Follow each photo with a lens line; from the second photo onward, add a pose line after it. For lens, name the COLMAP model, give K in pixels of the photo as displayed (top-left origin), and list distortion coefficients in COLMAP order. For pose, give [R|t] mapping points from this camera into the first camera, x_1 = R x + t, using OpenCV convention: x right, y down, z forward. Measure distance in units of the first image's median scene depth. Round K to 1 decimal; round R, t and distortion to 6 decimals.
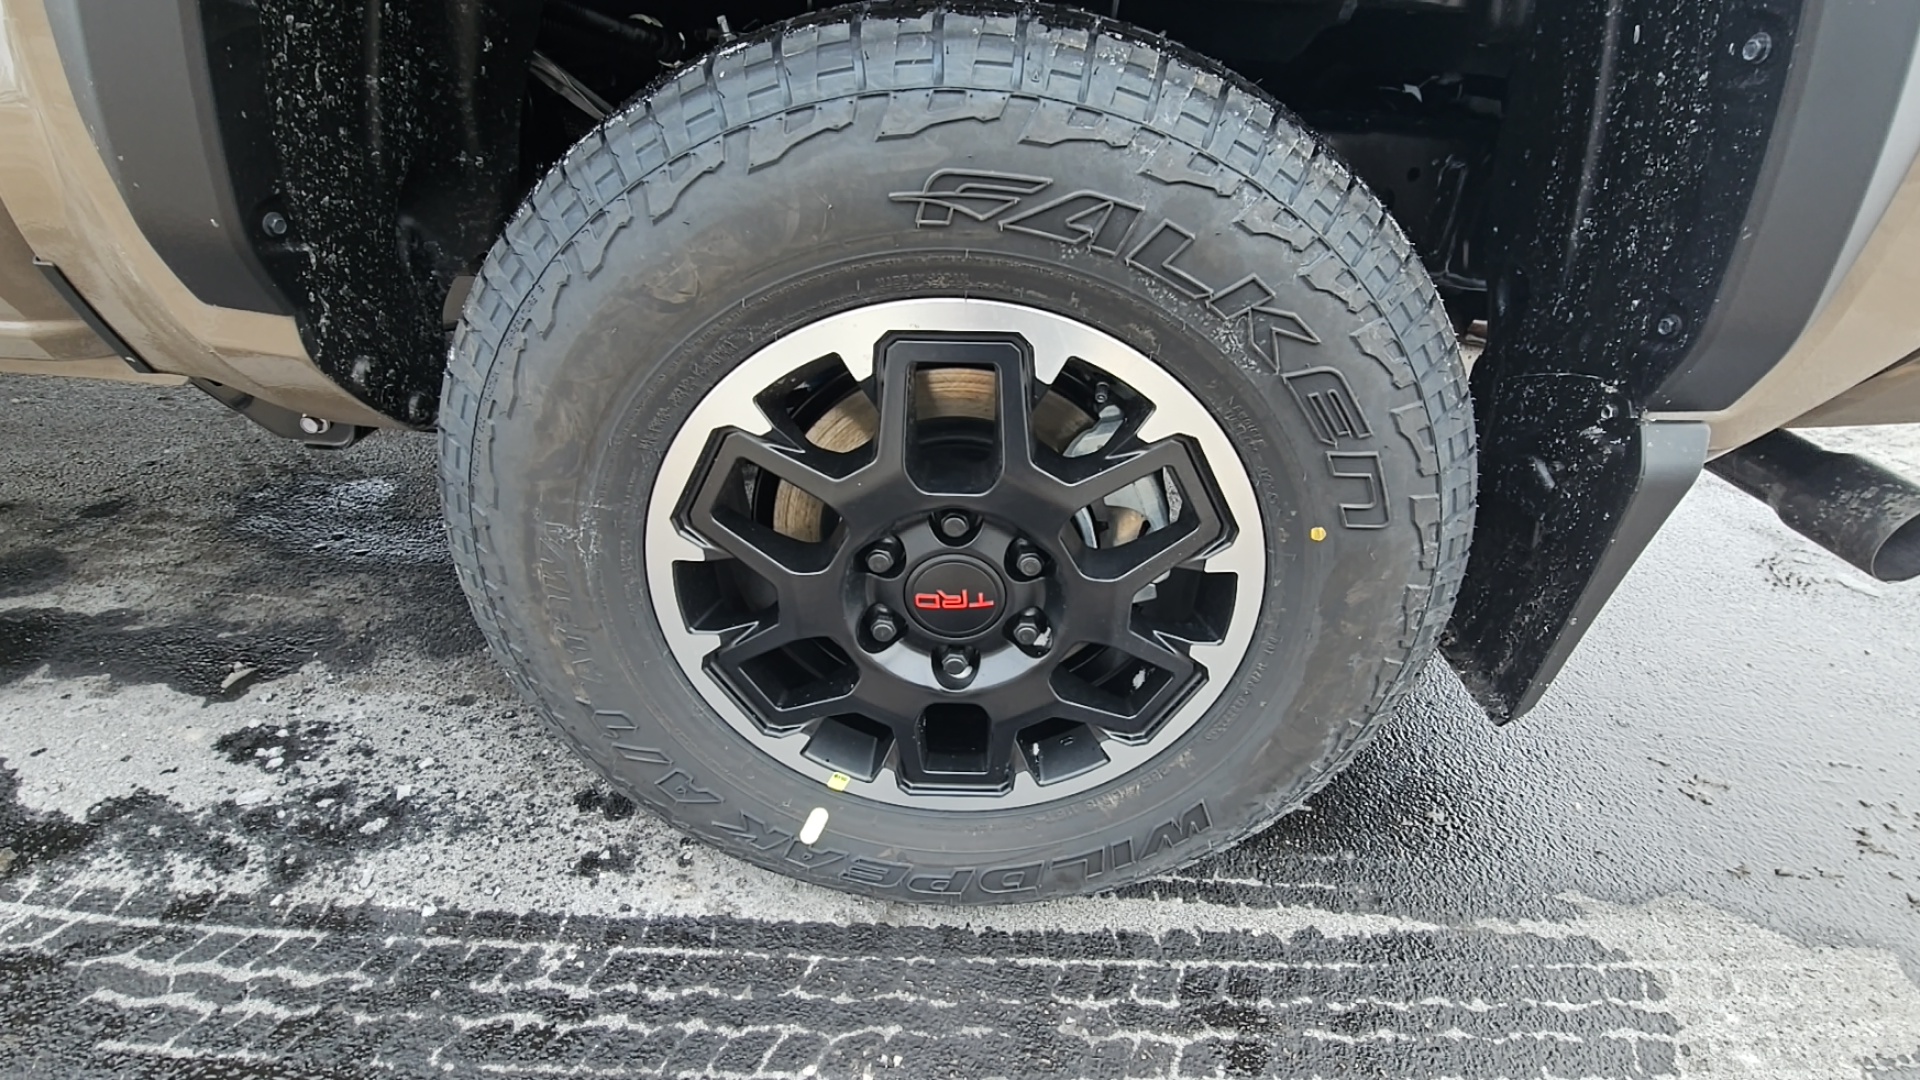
lens RADIAL K [[860.4, 0, 974.2], [0, 860.4, 537.1], [0, 0, 1]] dist [0.003004, -0.000500]
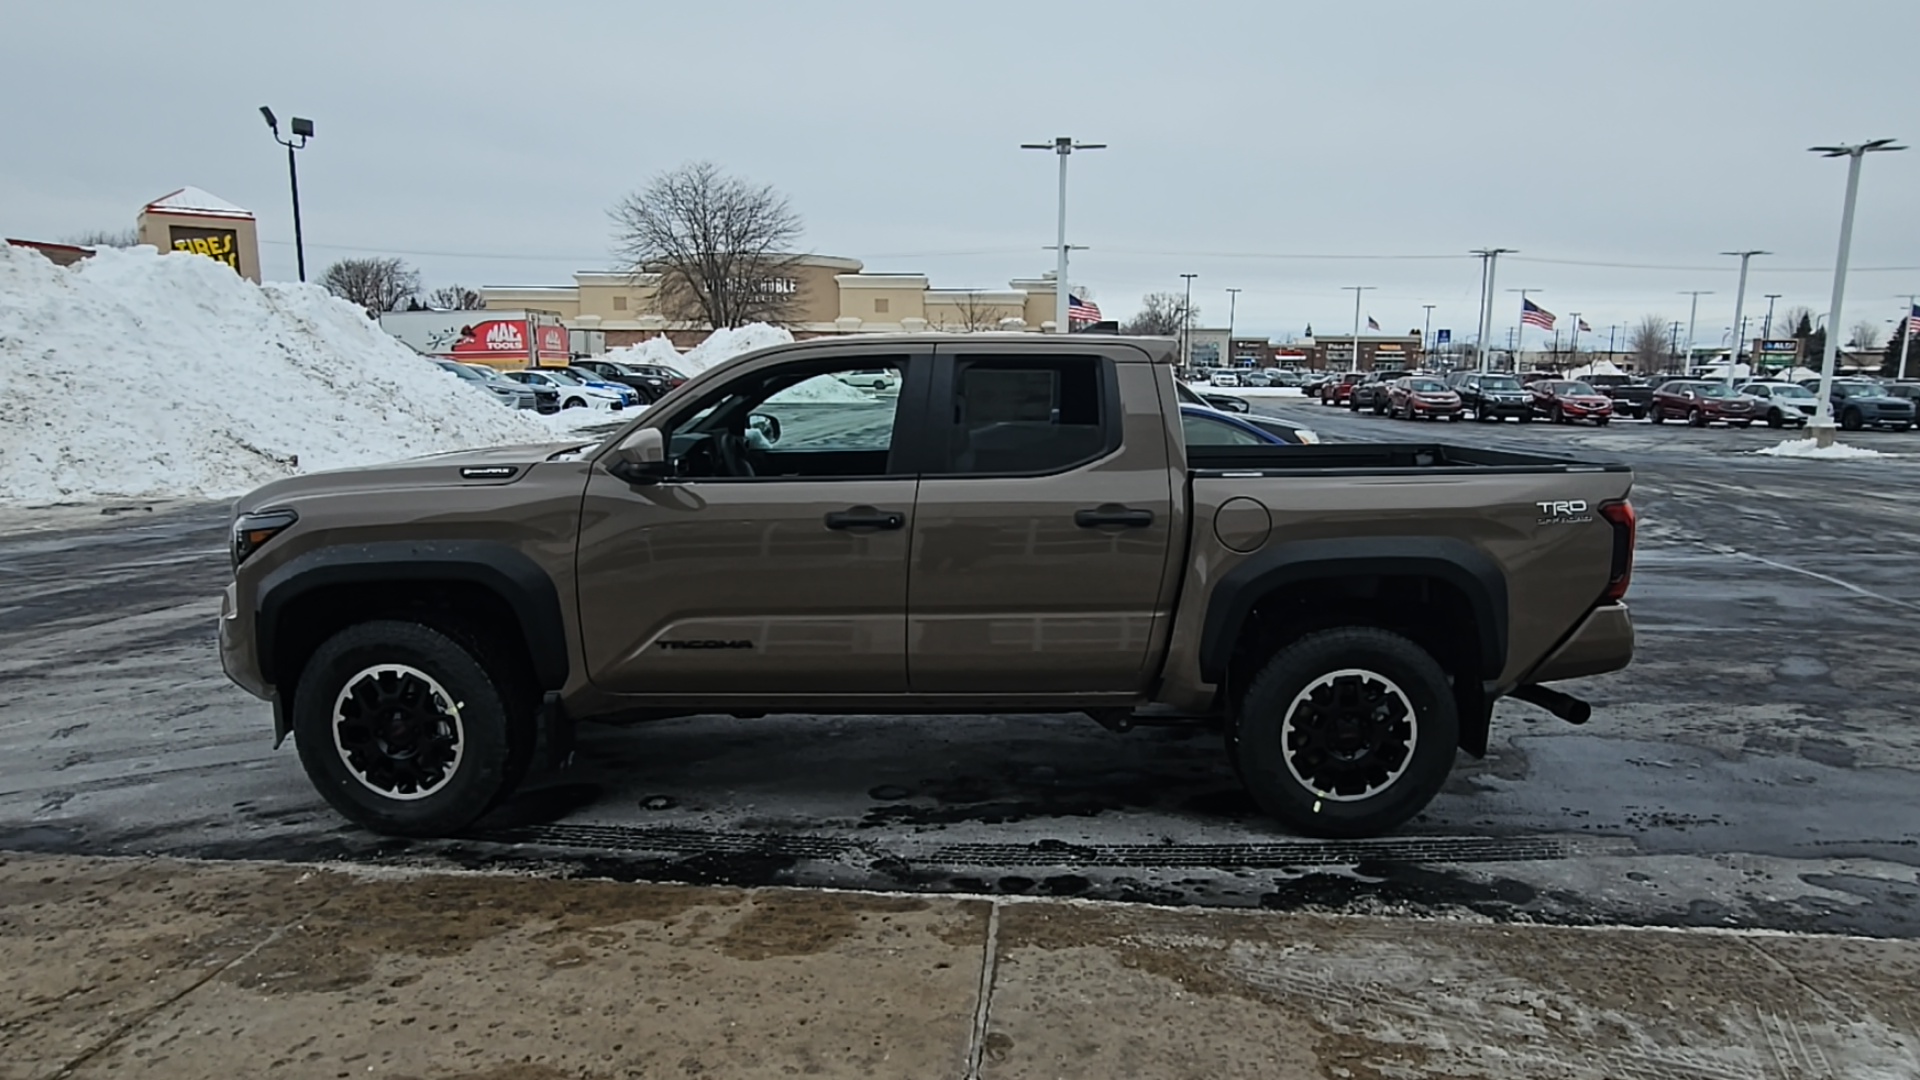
lens RADIAL K [[1111.1, 0, 985.8], [0, 1111.1, 541.8], [0, 0, 1]] dist [0.002848, 0.000202]
pose [[0.995248, -0.088868, 0.039792, -2.079610], [0.097369, 0.906025, -0.411872, 1.381817], [0.000550, 0.413789, 0.910373, -4.771647]]
